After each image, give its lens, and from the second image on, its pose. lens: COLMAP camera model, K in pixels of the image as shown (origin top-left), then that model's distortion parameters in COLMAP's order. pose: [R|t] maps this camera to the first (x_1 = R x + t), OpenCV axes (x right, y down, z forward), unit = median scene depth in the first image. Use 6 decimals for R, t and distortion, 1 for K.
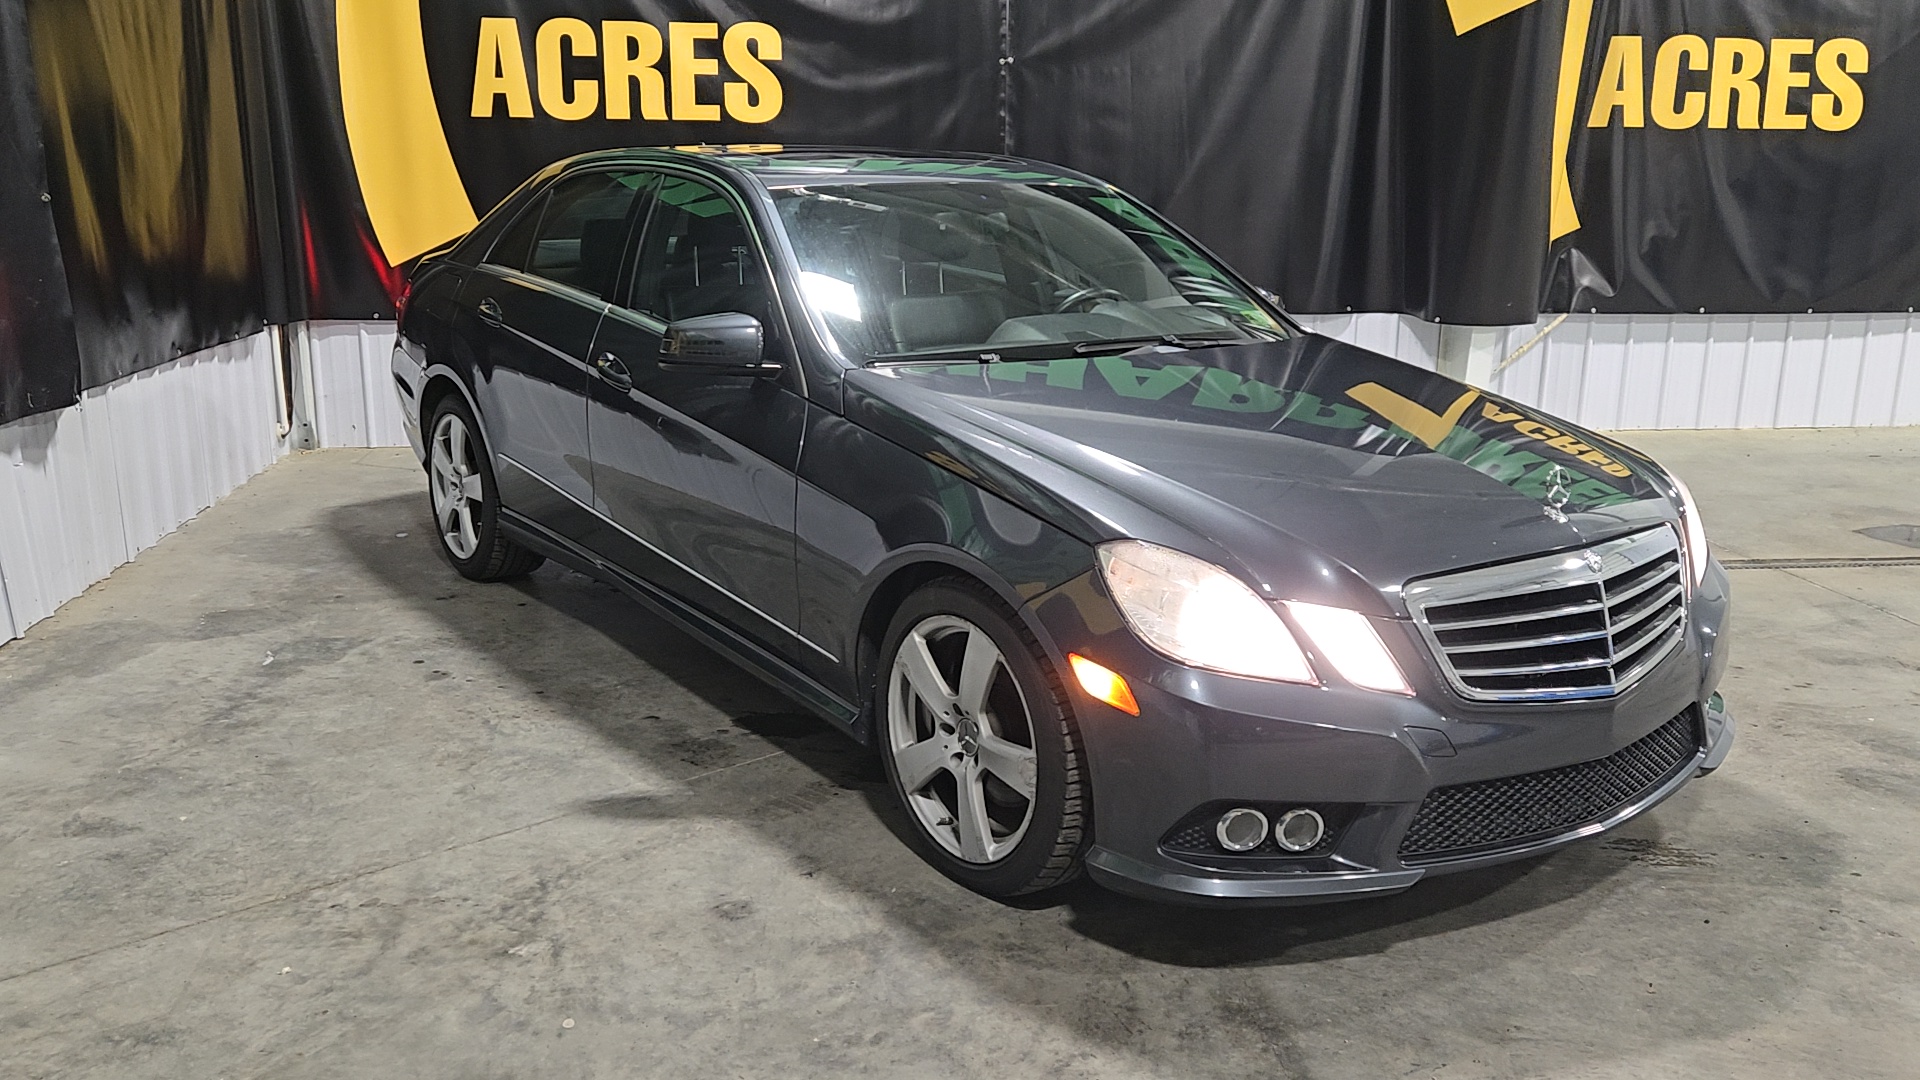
lens RADIAL K [[1529.8, 0, 960.0], [0, 1529.8, 540.0], [0, 0, 1]] dist [0.052285, -0.007146]
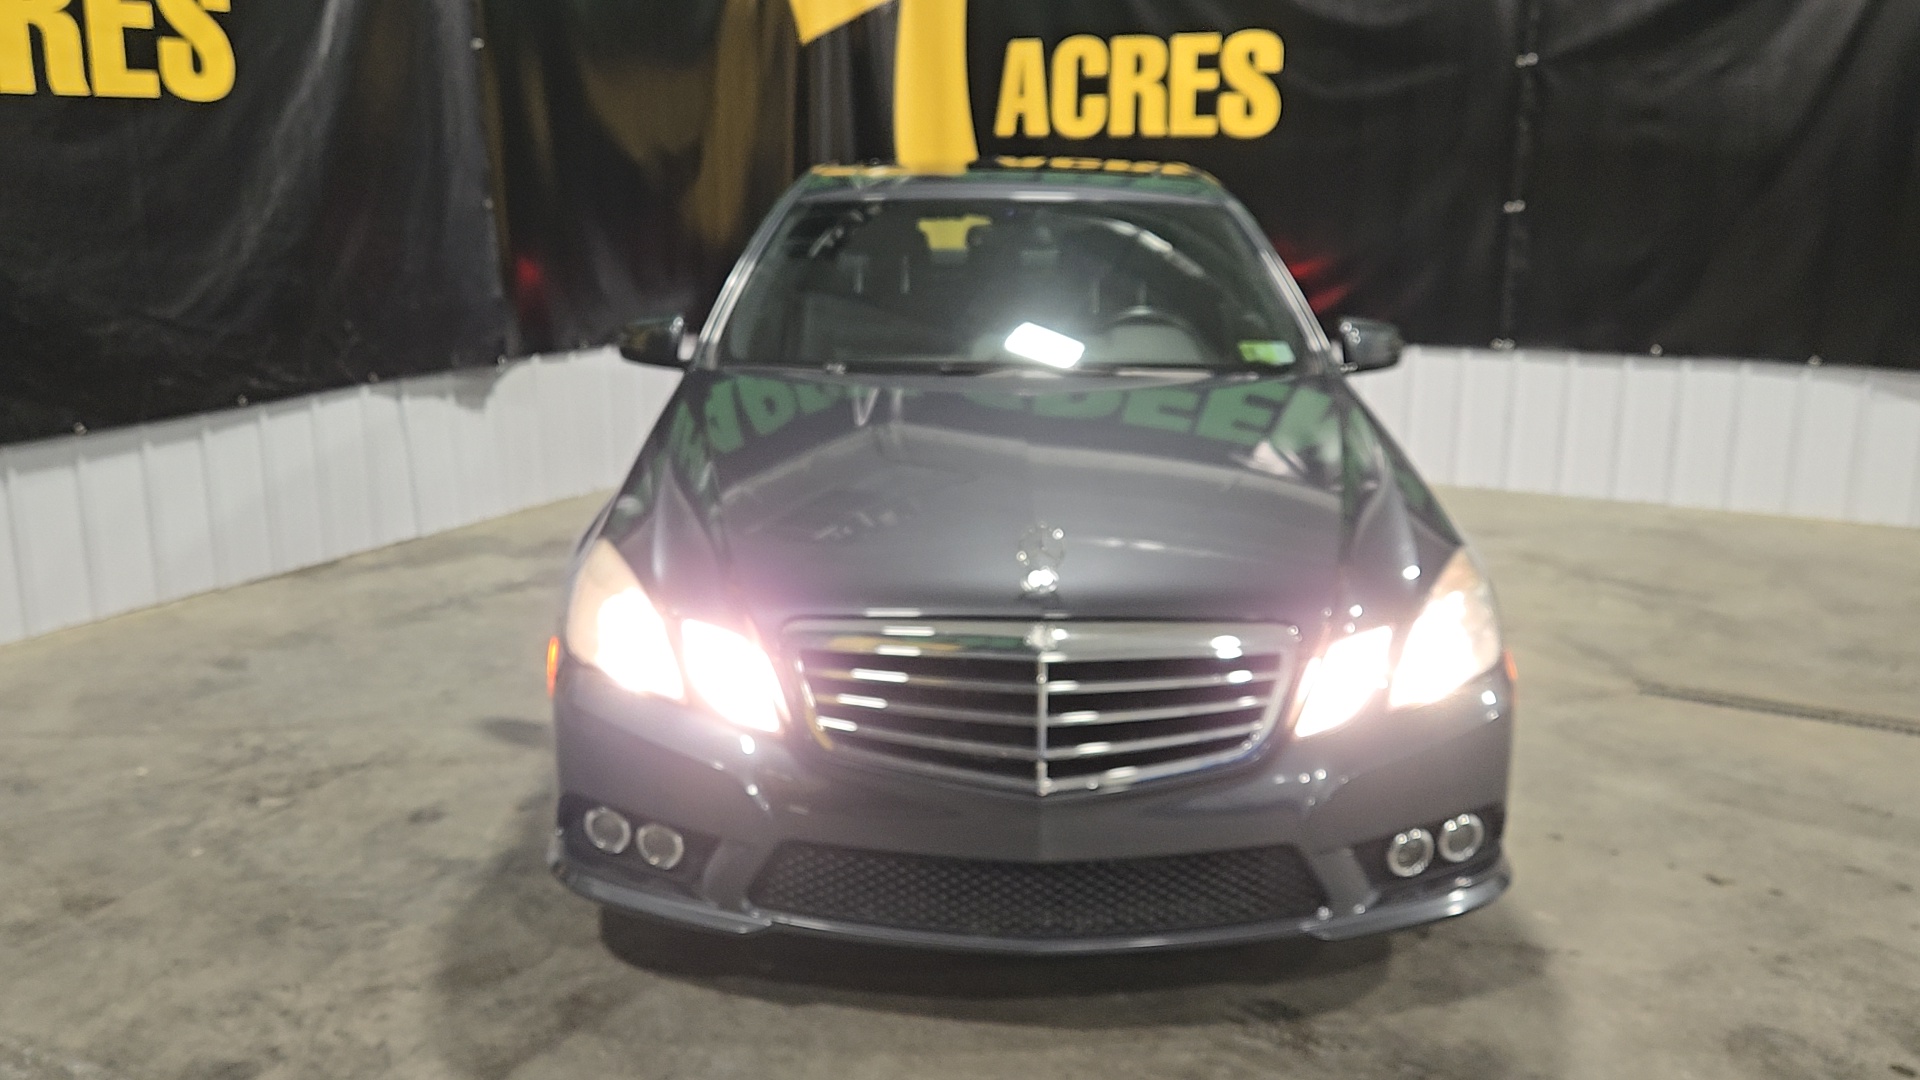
lens RADIAL K [[1588.2, 0, 941.8], [0, 1588.2, 540.8], [0, 0, 1]] dist [0.019322, -0.010943]
pose [[0.814724, 0.131146, -0.564823, 0.928886], [-0.140094, 0.989750, 0.027732, -0.060006], [0.562671, 0.056535, 0.824746, 0.244365]]
